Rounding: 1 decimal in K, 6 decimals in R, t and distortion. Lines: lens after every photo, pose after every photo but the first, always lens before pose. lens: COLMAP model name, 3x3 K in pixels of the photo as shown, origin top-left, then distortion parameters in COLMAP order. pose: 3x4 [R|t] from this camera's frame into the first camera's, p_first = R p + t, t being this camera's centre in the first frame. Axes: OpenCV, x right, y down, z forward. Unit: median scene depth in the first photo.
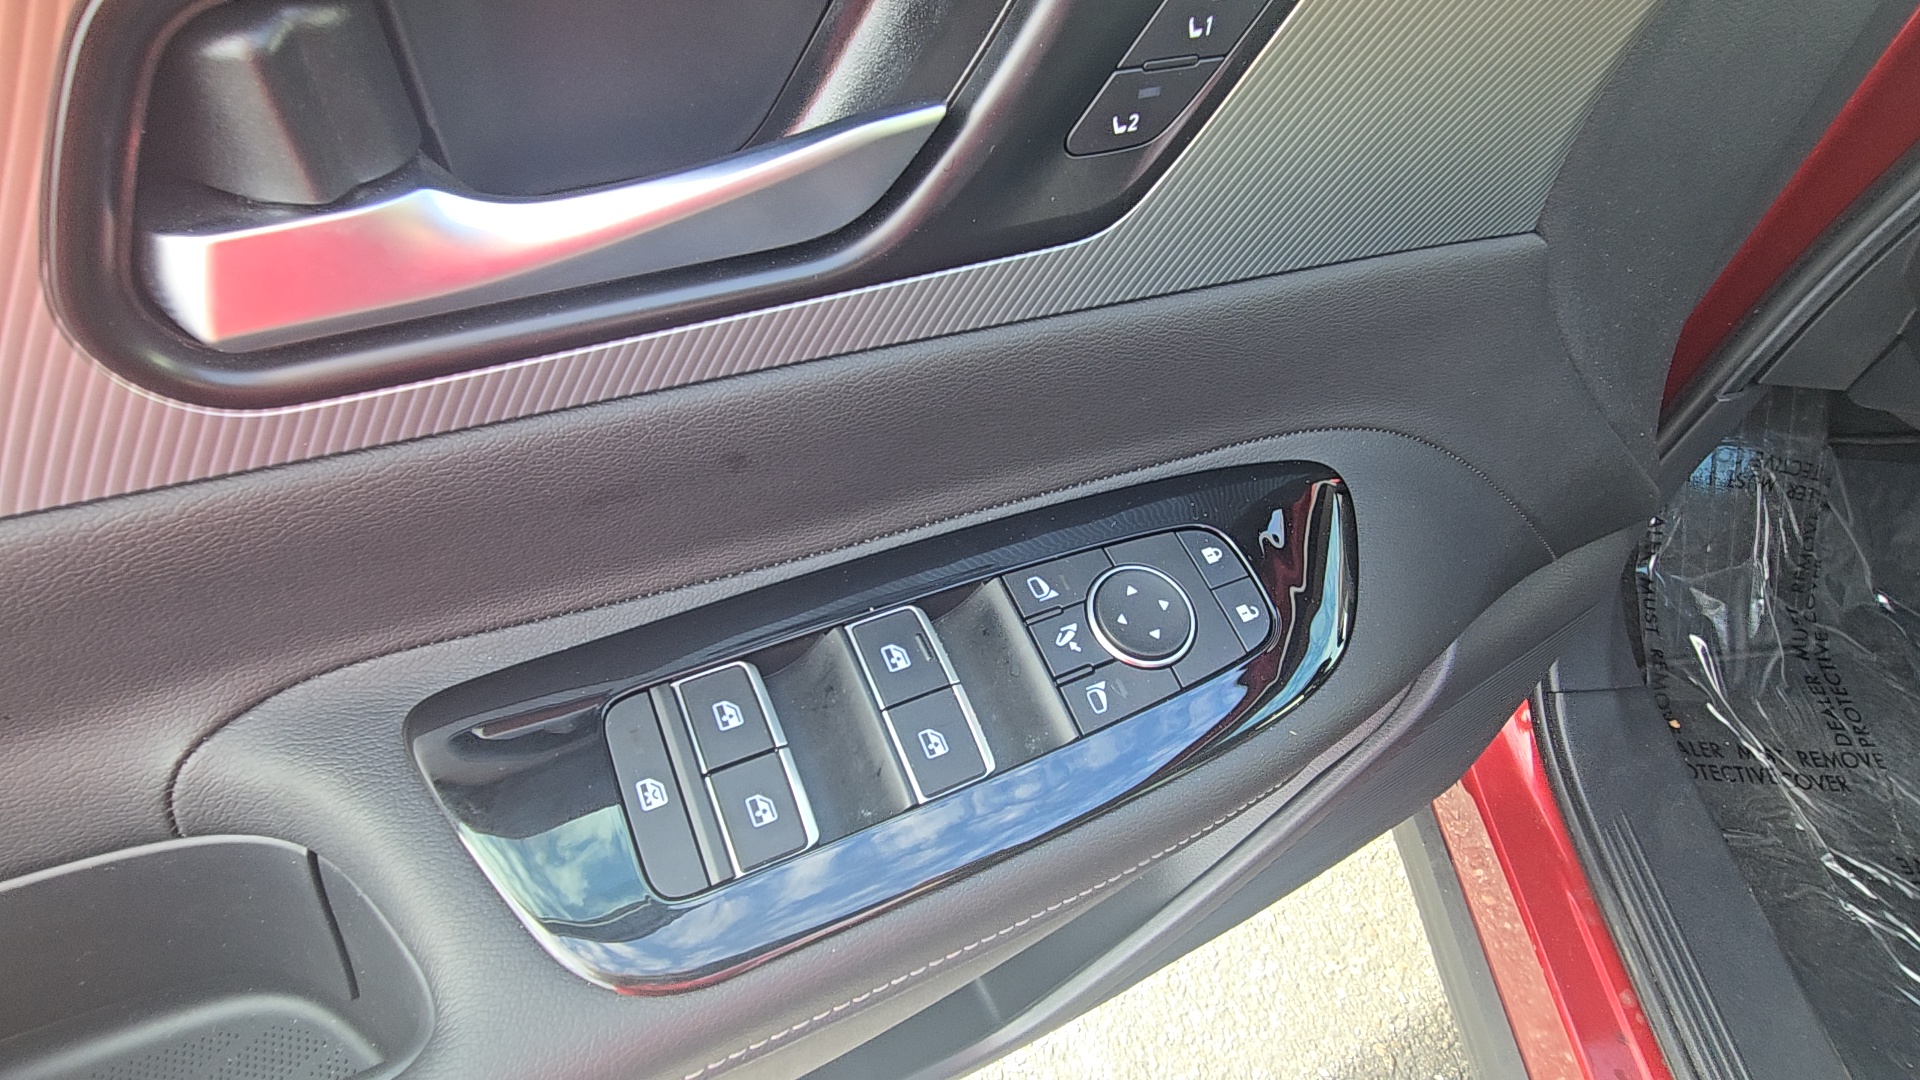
lens RADIAL K [[967.5, 0, 983.8], [0, 967.5, 540.5], [0, 0, 1]] dist [0.008131, -0.004381]
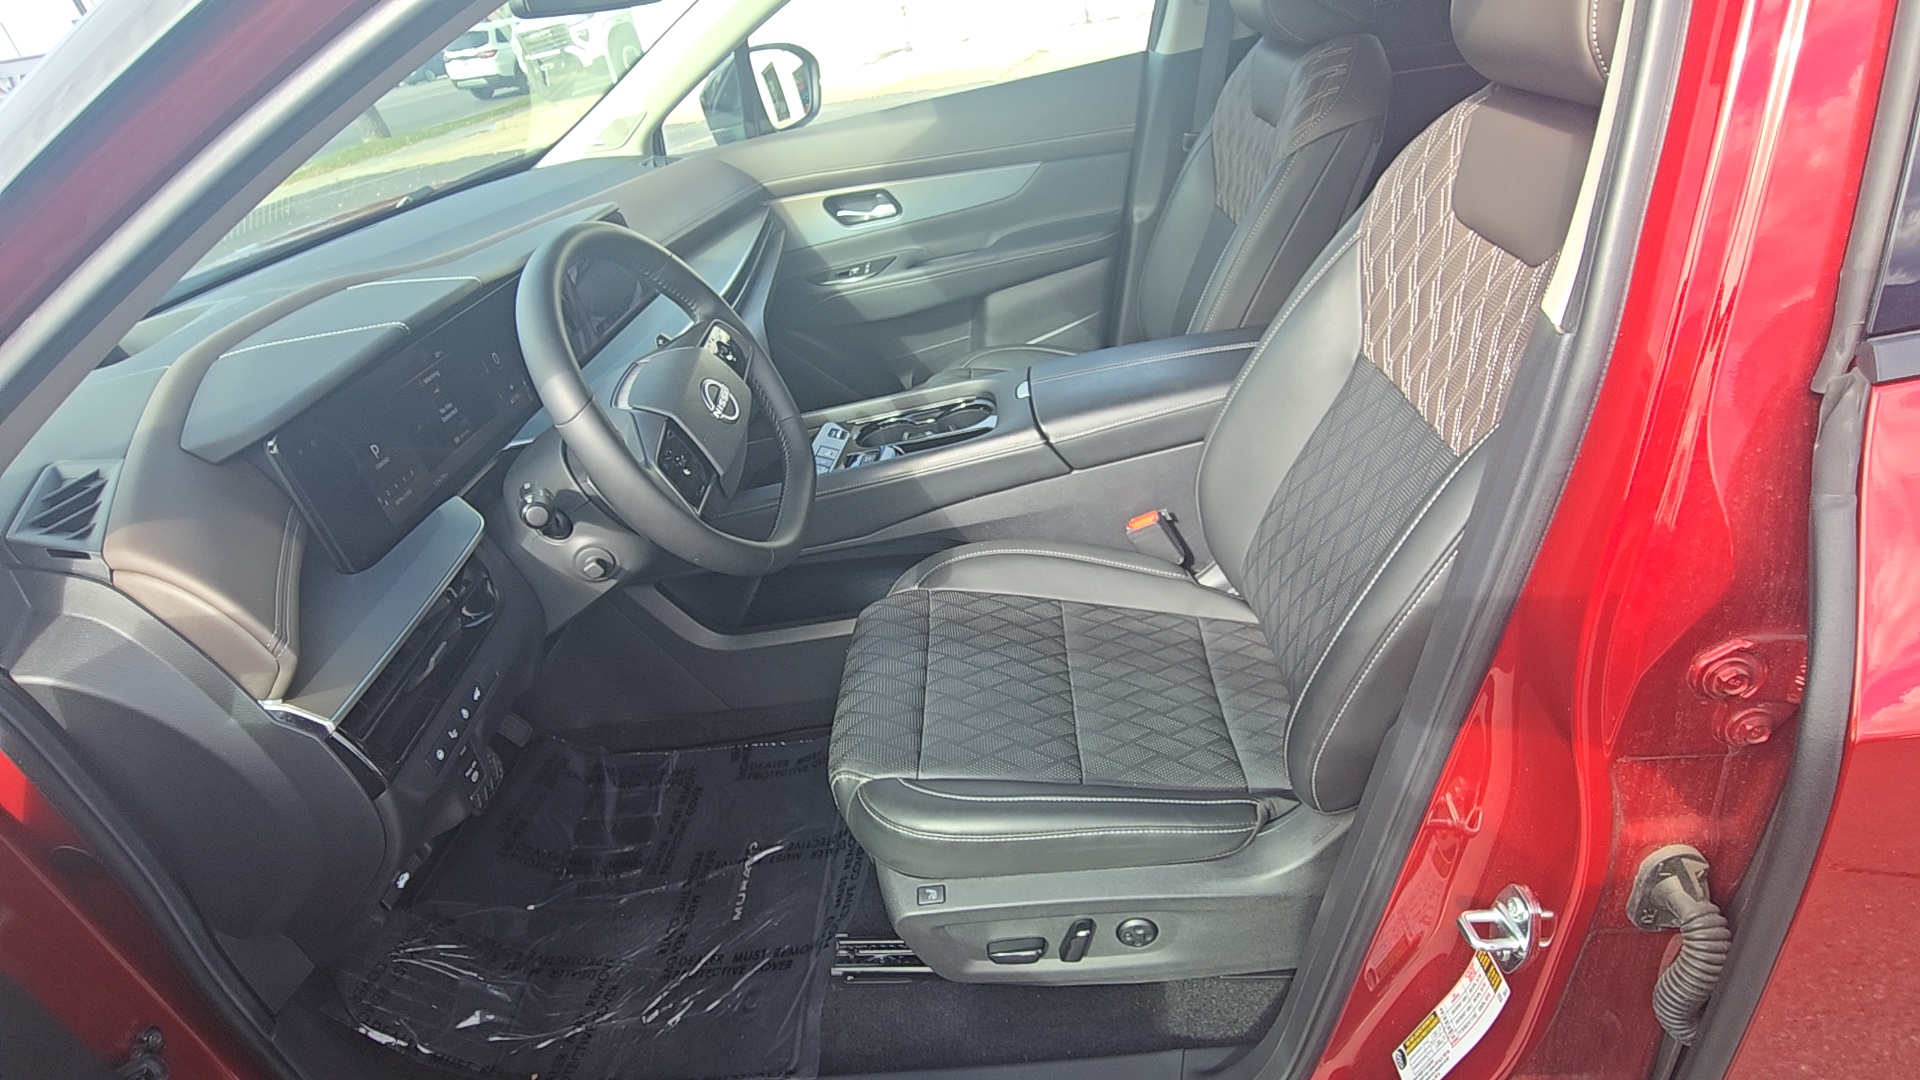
lens RADIAL K [[967.5, 0, 943.9], [0, 967.5, 541.4], [0, 0, 1]] dist [0.008131, -0.004381]
pose [[0.106579, -0.547738, 0.829834, 0.017595], [0.891292, 0.422560, 0.164441, 0.154828], [-0.440725, 0.722099, 0.533231, -0.597336]]
